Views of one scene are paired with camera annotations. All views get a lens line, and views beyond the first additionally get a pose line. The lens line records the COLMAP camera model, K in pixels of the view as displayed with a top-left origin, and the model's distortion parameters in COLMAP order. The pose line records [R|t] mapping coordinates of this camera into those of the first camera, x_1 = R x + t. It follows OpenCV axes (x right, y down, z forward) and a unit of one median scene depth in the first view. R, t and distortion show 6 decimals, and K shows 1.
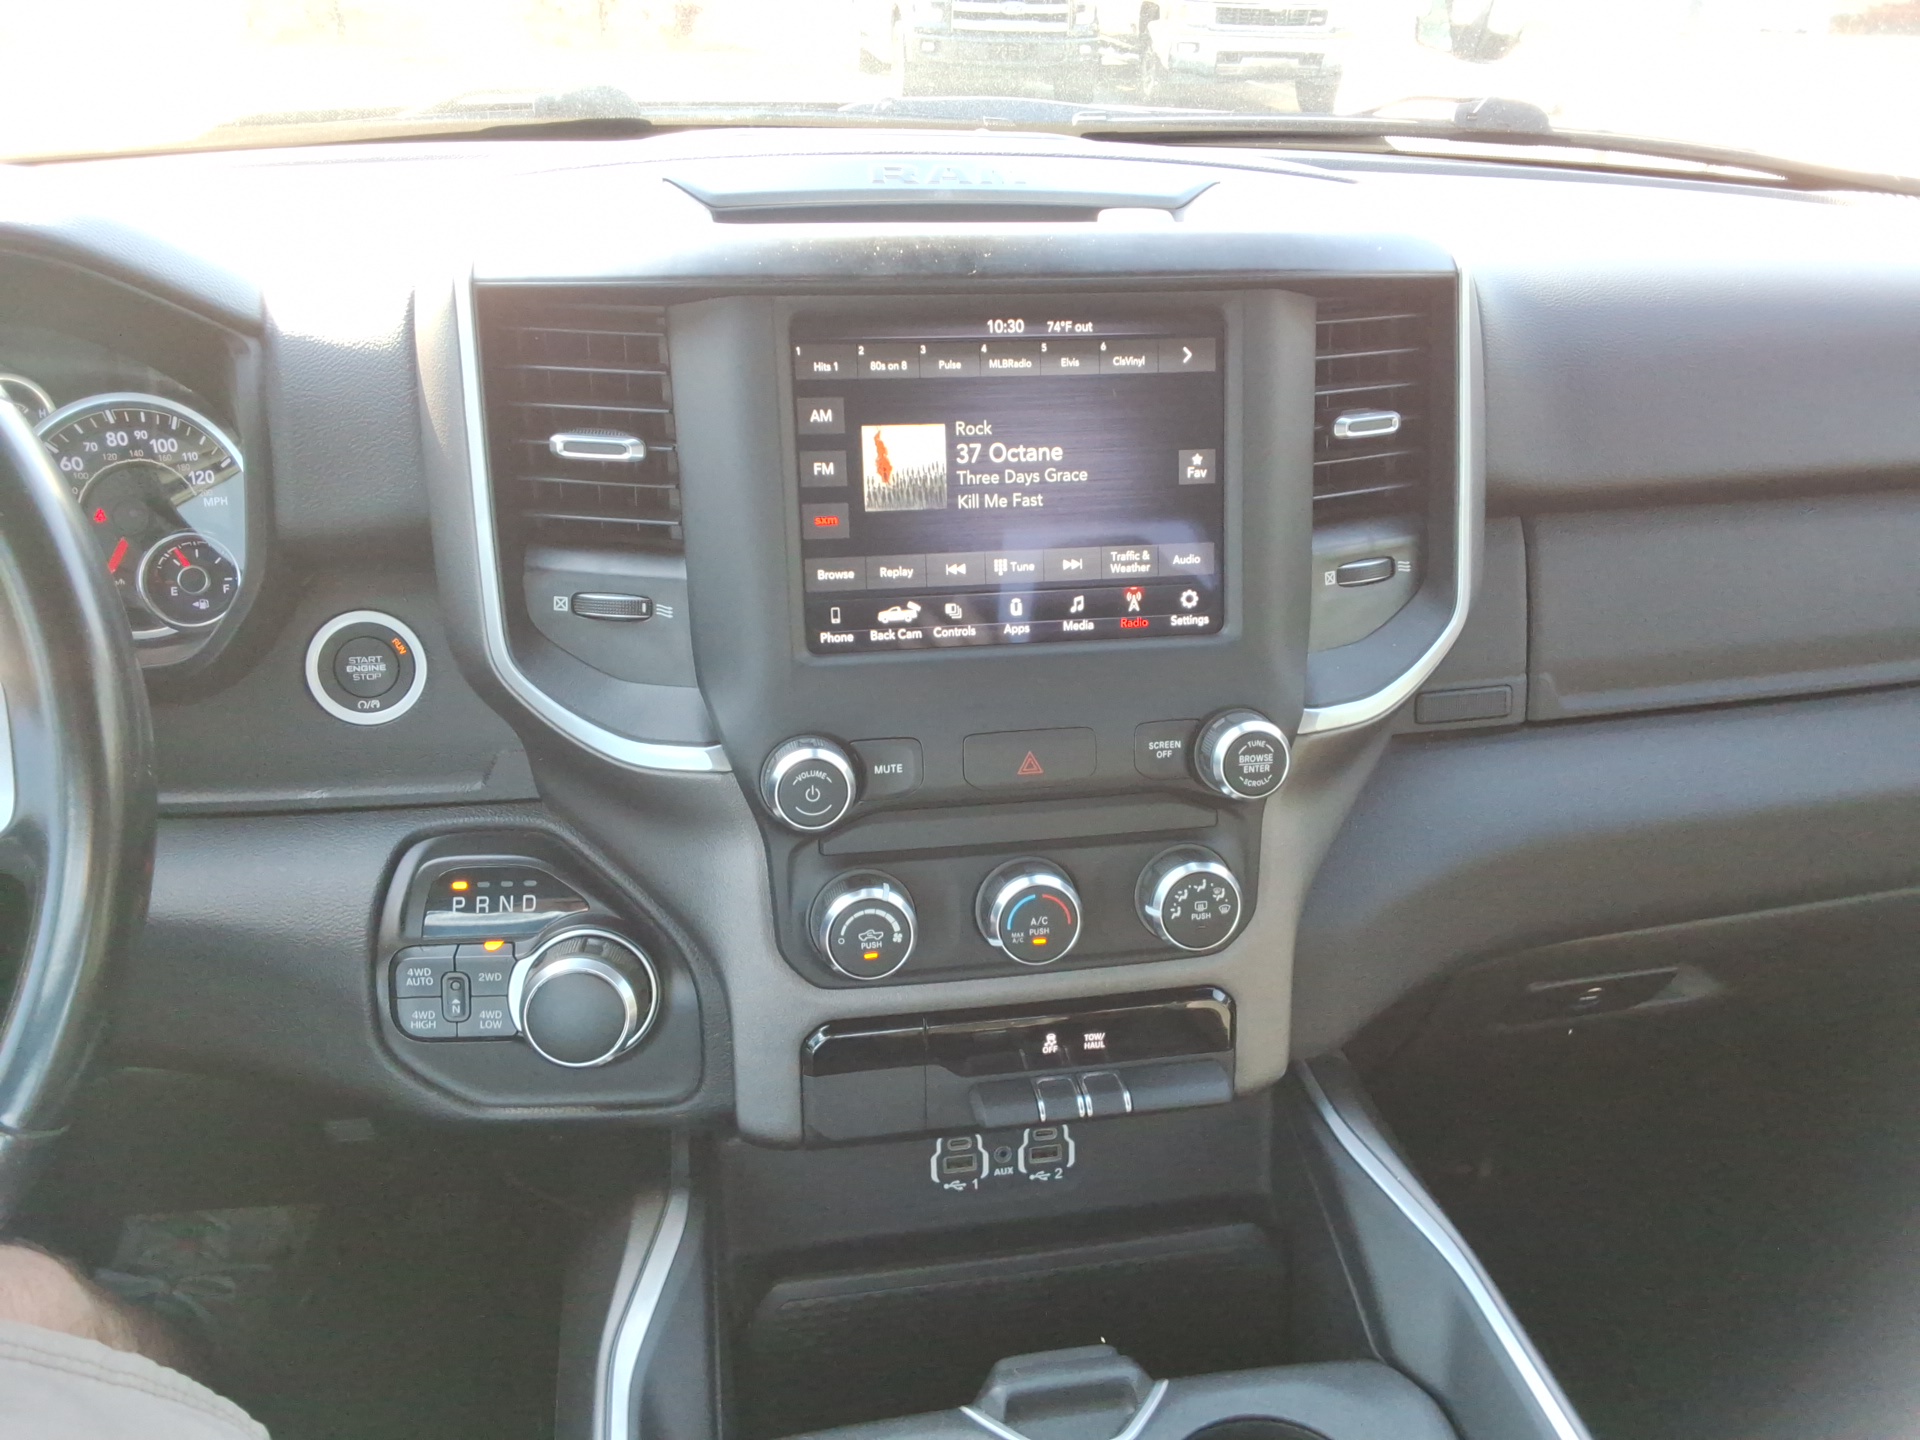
lens RADIAL K [[1526.0, 0, 969.8], [0, 1526.0, 709.8], [0, 0, 1]] dist [0.118846, -0.195068]
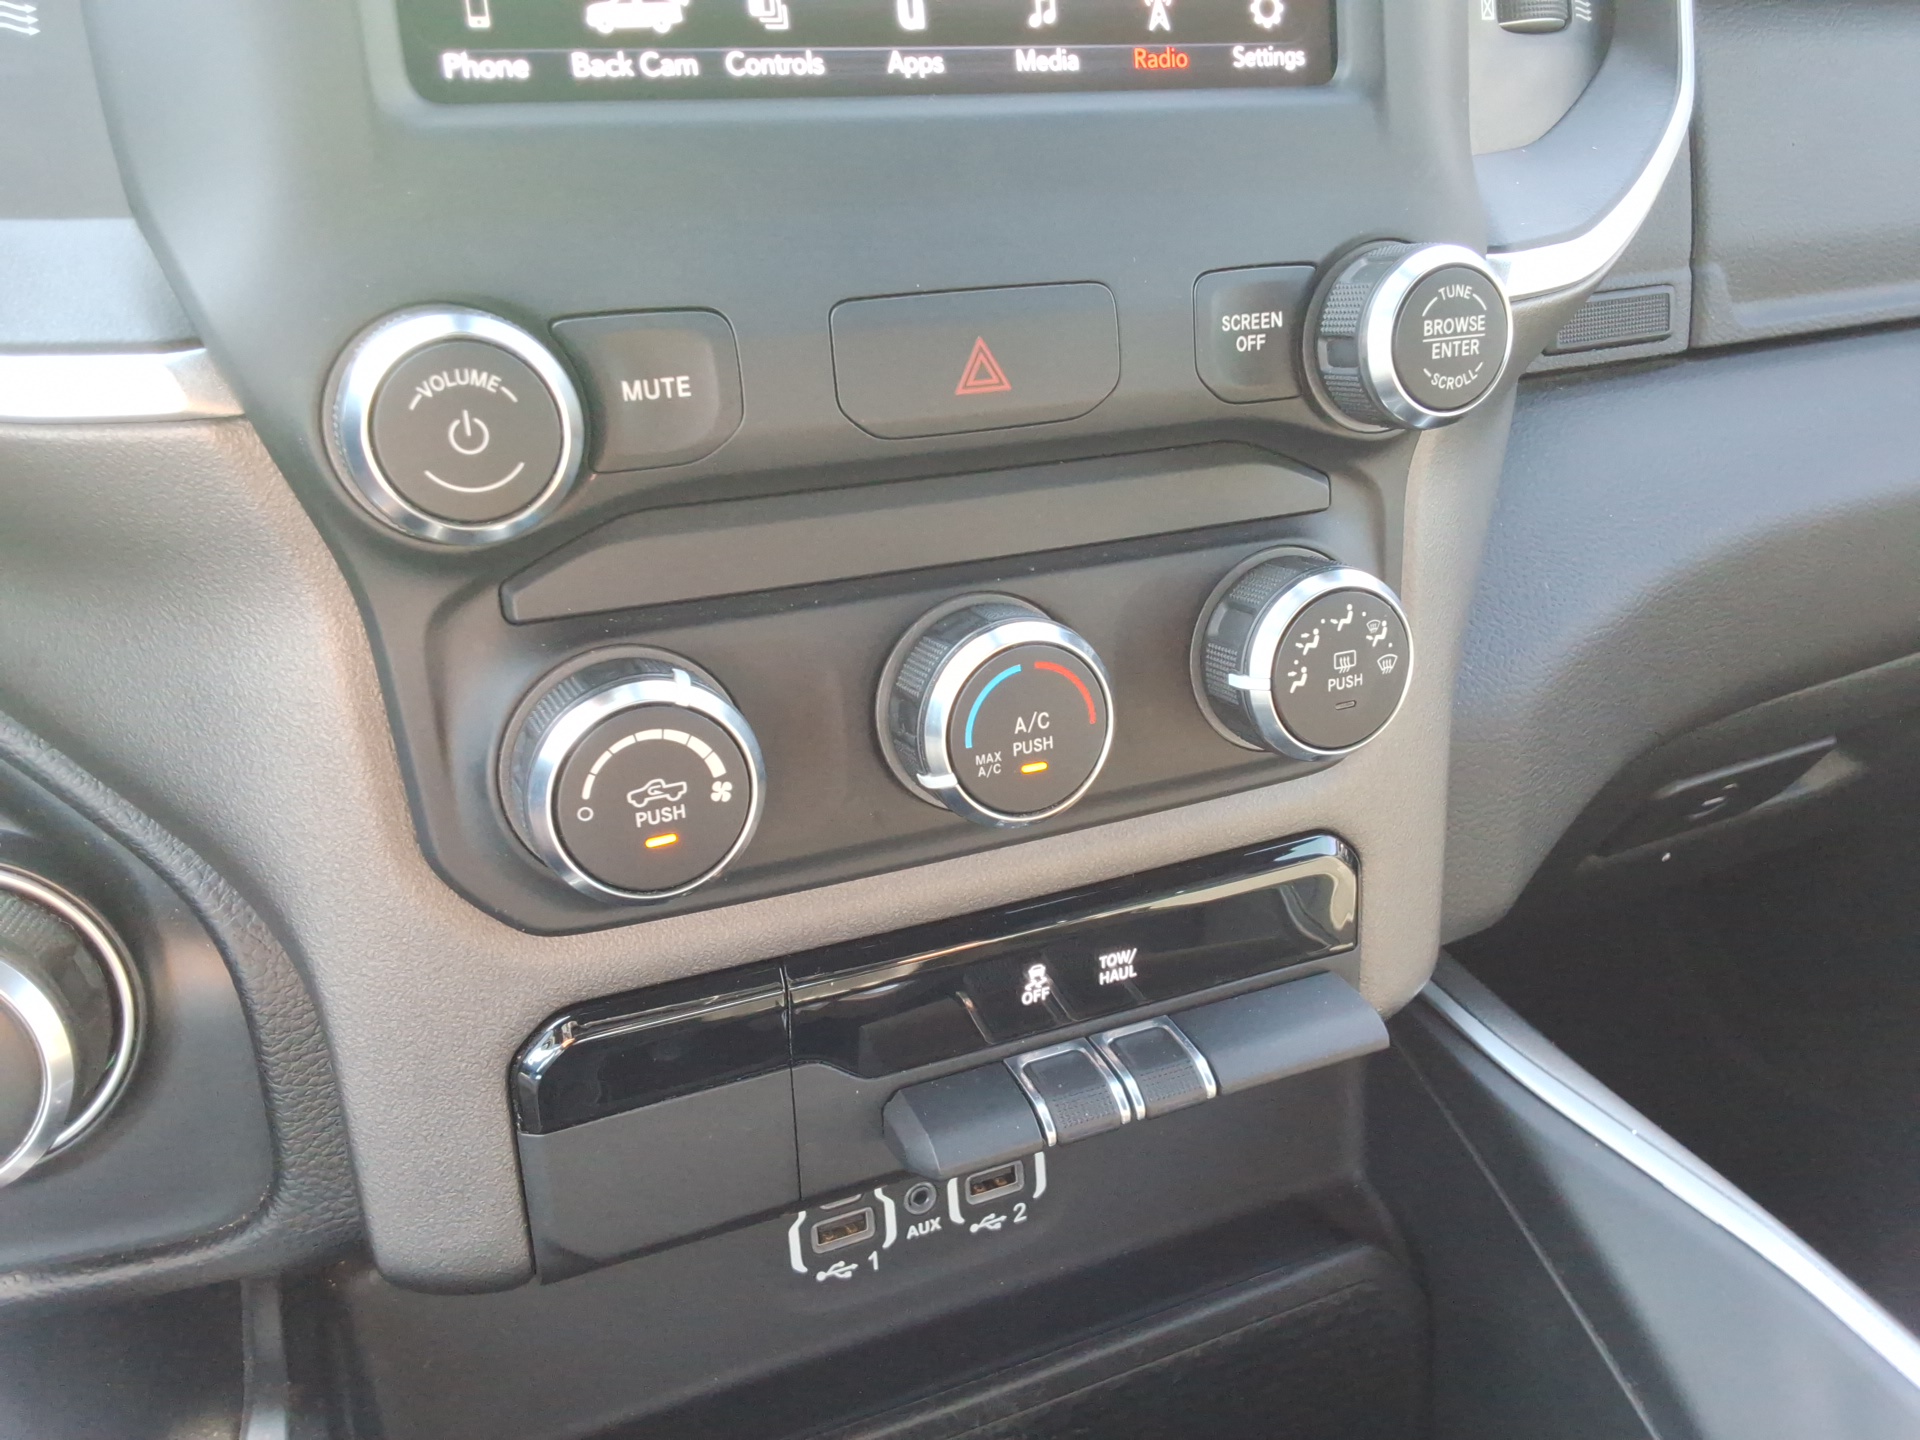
lens RADIAL K [[1575.5, 0, 1000.7], [0, 1575.5, 720.2], [0, 0, 1]] dist [0.118600, -0.227577]
pose [[0.970806, -0.102305, 0.216955, -0.062028], [0.088911, 0.993531, 0.070648, 0.100389], [-0.222780, -0.049295, 0.973622, 0.532655]]
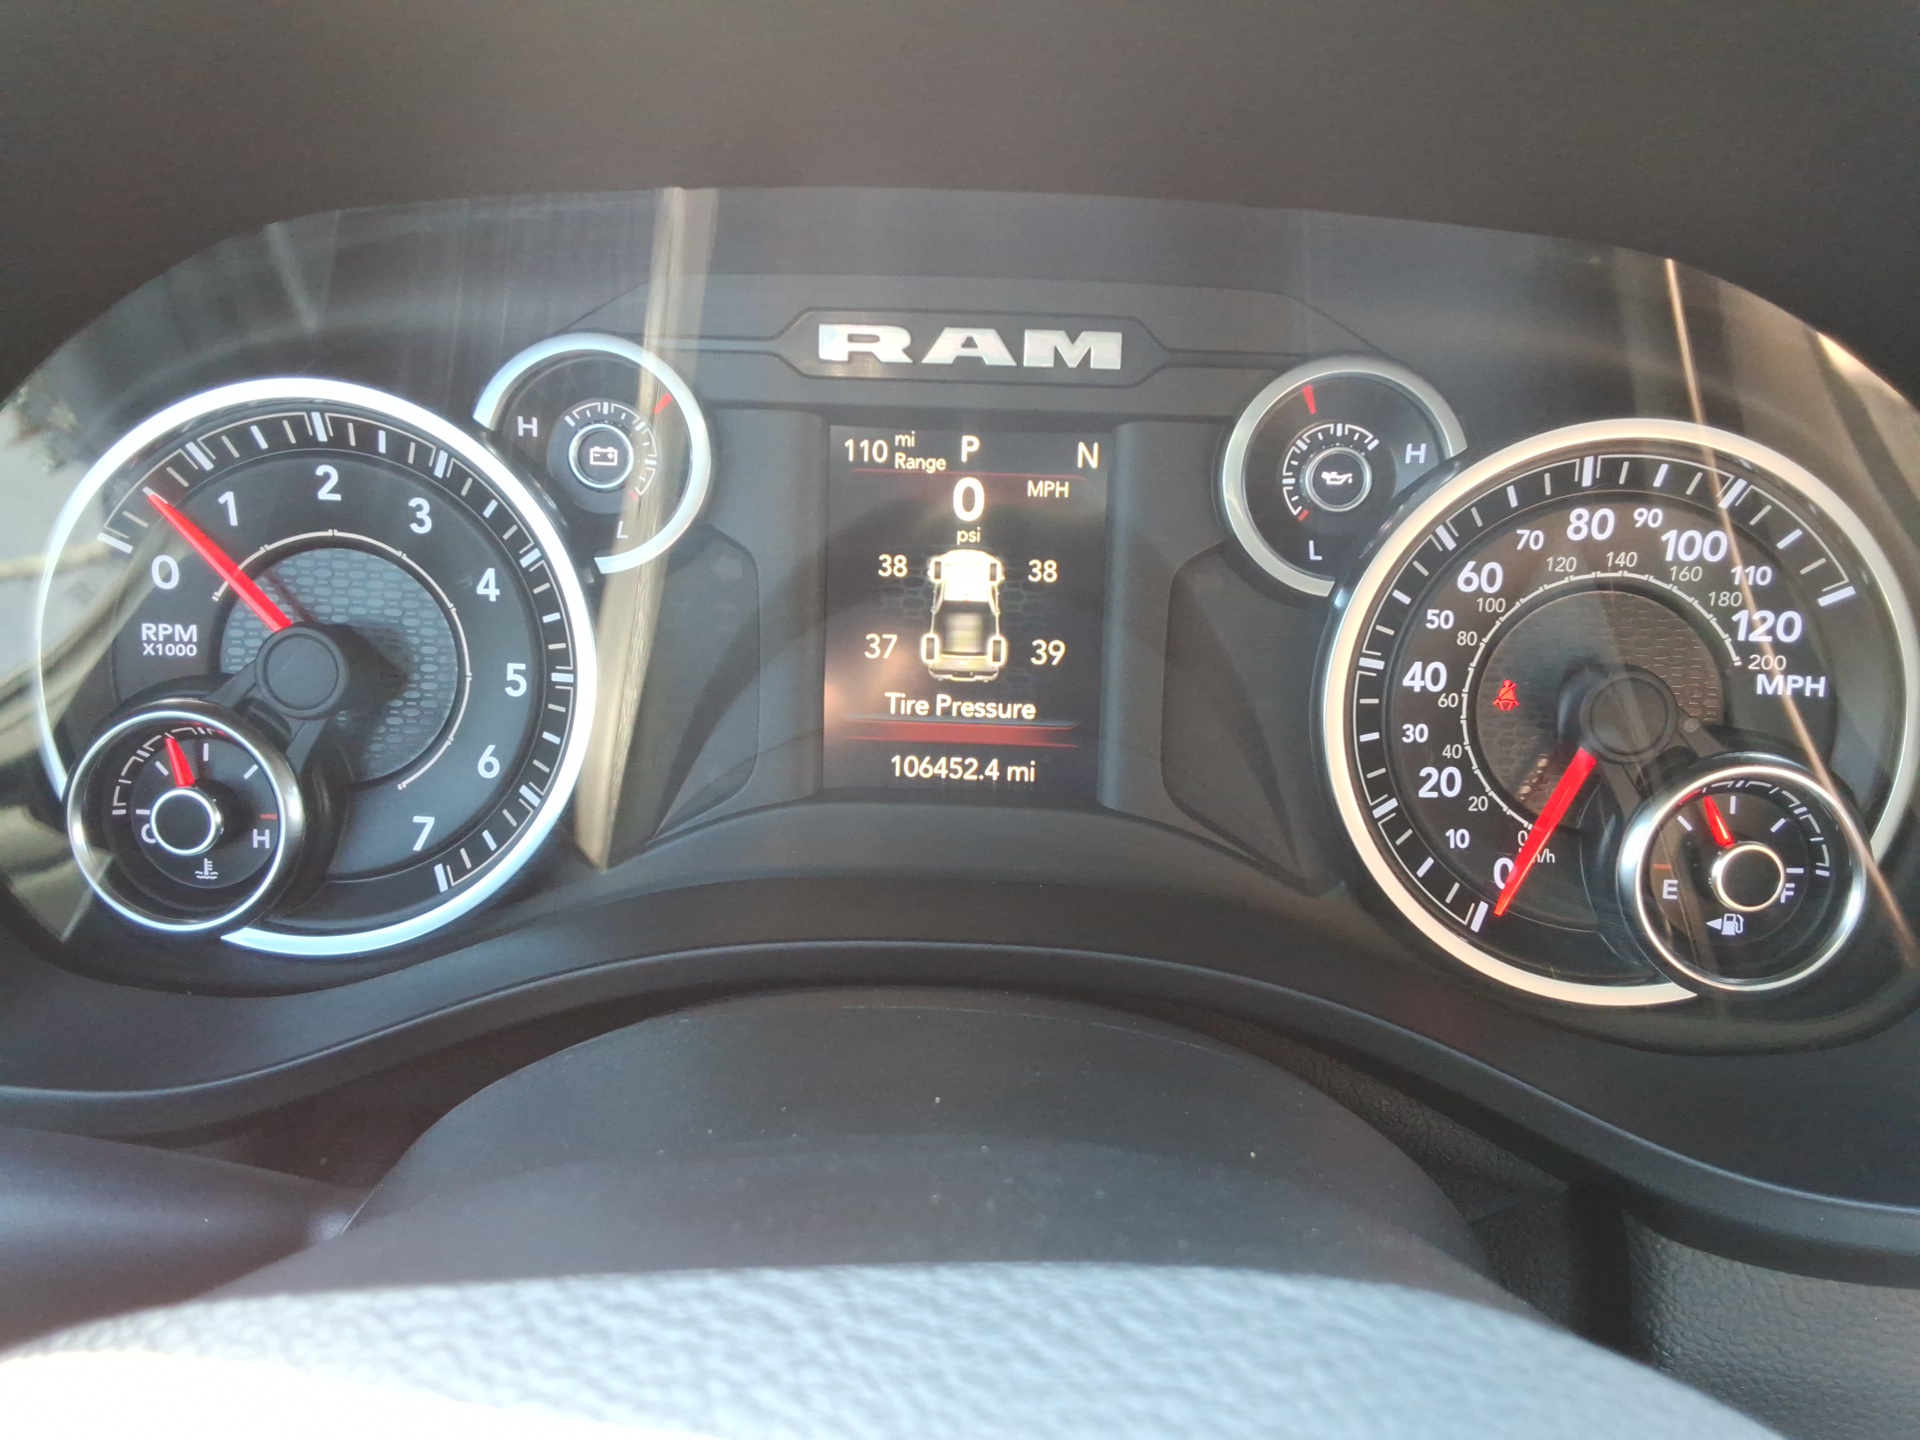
lens RADIAL K [[1526.0, 0, 969.8], [0, 1526.0, 709.8], [0, 0, 1]] dist [0.118846, -0.195068]
pose [[0.973200, 0.096834, -0.208577, -0.685248], [-0.089578, 0.995008, 0.043981, -0.141039], [0.211794, -0.024119, 0.977017, 0.610048]]
